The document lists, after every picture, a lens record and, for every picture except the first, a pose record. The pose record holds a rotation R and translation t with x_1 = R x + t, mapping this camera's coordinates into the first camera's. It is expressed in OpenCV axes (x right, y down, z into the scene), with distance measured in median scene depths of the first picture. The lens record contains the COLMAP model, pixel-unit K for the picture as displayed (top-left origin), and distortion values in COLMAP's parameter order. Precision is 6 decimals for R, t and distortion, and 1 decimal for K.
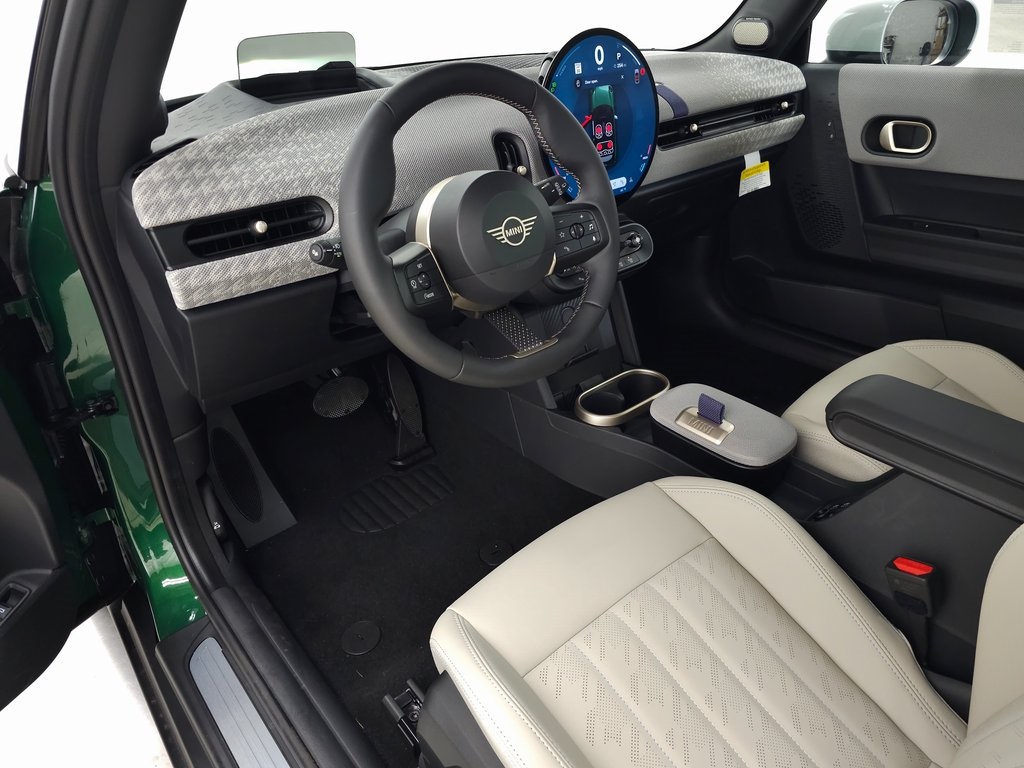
lens RADIAL K [[683.5, 0, 514.3], [0, 683.5, 383.1], [0, 0, 1]] dist [0.057994, -0.066598]
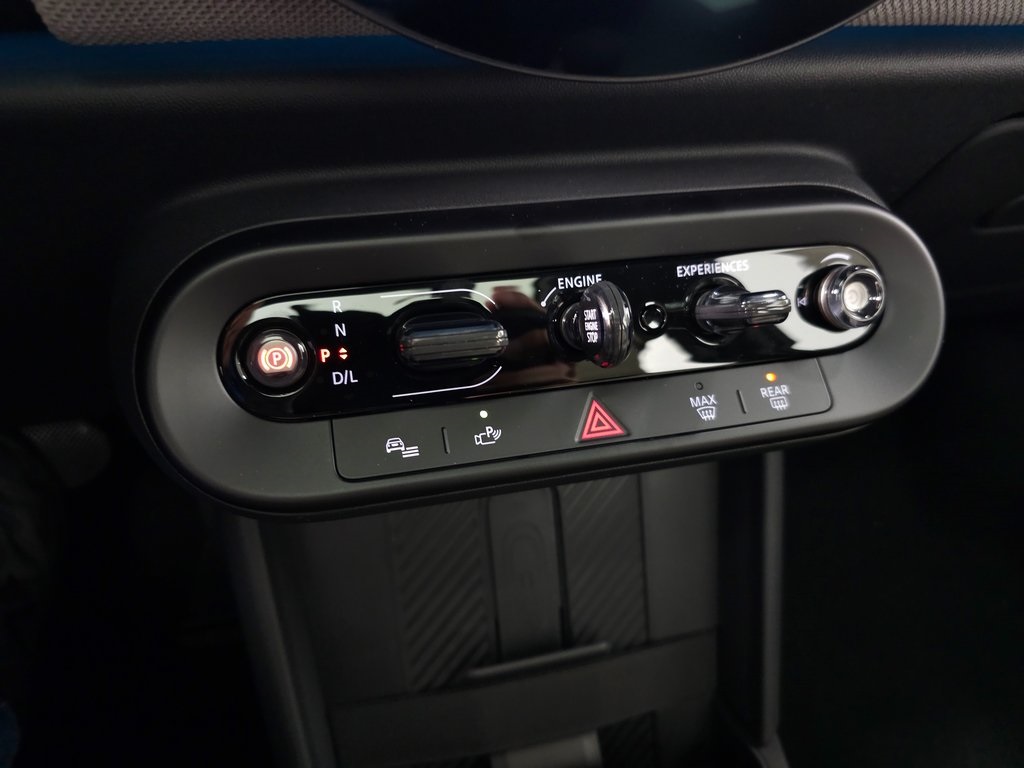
lens RADIAL K [[688.1, 0, 508.2], [0, 688.1, 376.0], [0, 0, 1]] dist [-0.002530, -0.001026]
pose [[0.890738, 0.275792, -0.361281, 0.197104], [-0.259589, 0.961162, 0.093706, -0.210988], [0.373093, 0.010317, 0.927736, 0.924303]]
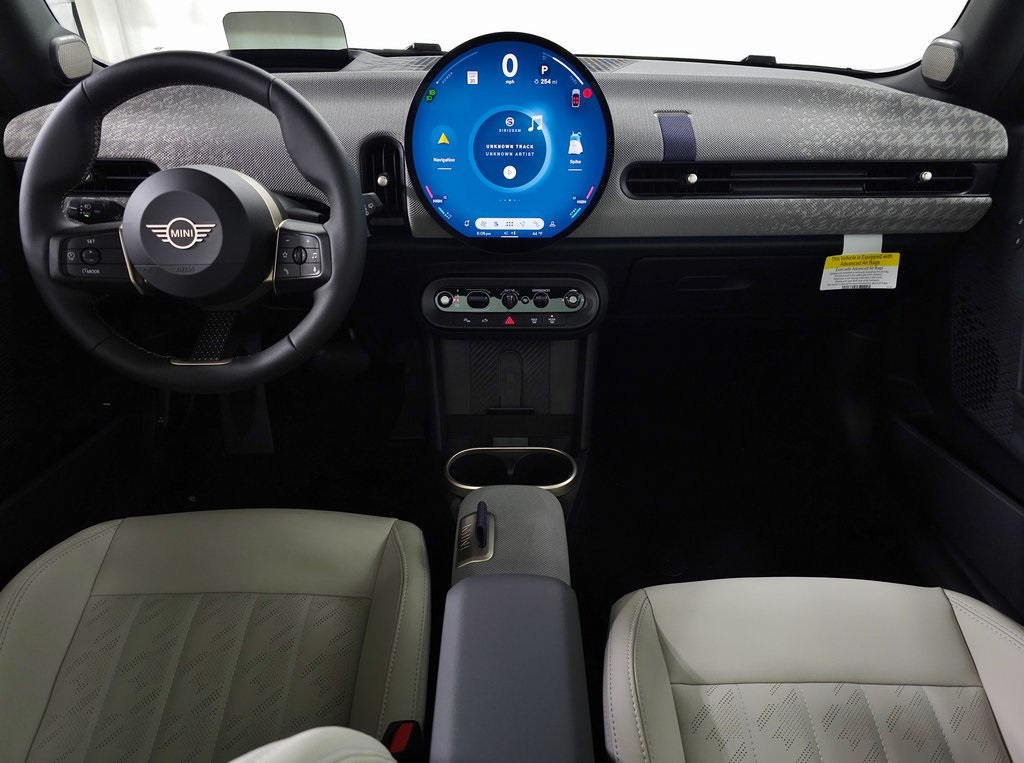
lens RADIAL K [[681.6, 0, 515.4], [0, 681.6, 372.4], [0, 0, 1]] dist [0.056267, -0.048916]
pose [[0.764750, 0.352385, -0.539427, 0.686129], [-0.345722, 0.930891, 0.117979, -0.232803], [0.543721, 0.096268, 0.833726, 0.356468]]
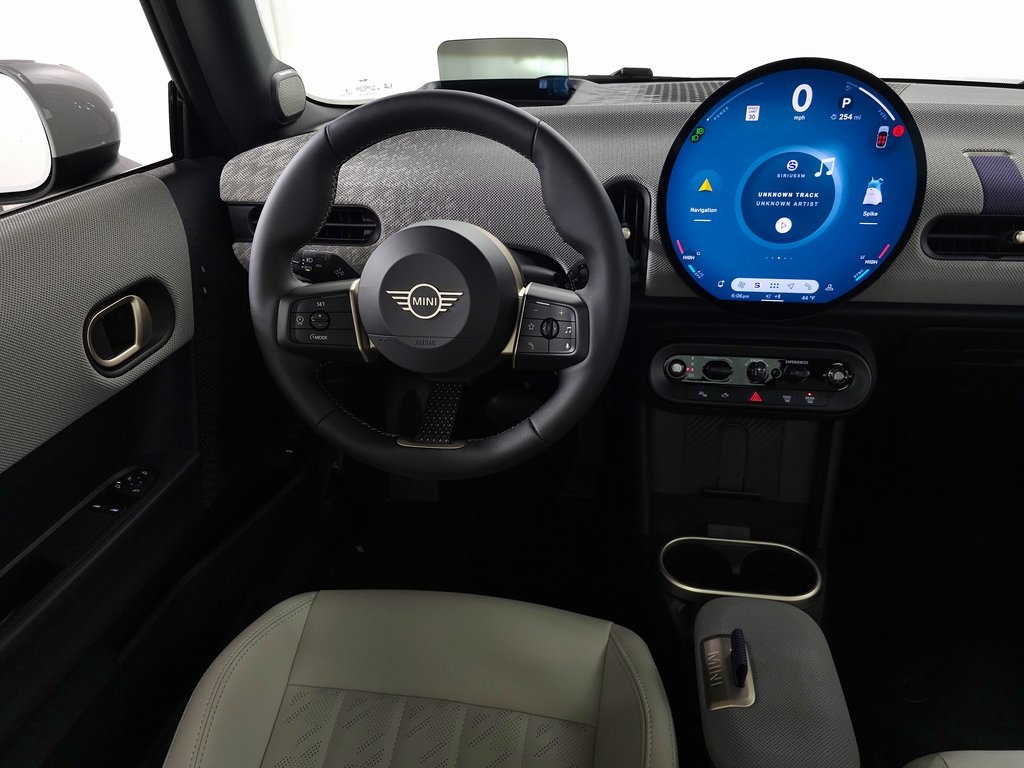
lens RADIAL K [[683.5, 0, 514.3], [0, 683.5, 383.1], [0, 0, 1]] dist [0.057994, -0.066598]
pose [[0.660822, 0.387017, -0.643064, 0.469667], [-0.371977, 0.913050, 0.167253, -0.229335], [0.651879, 0.128681, 0.747325, 0.350895]]
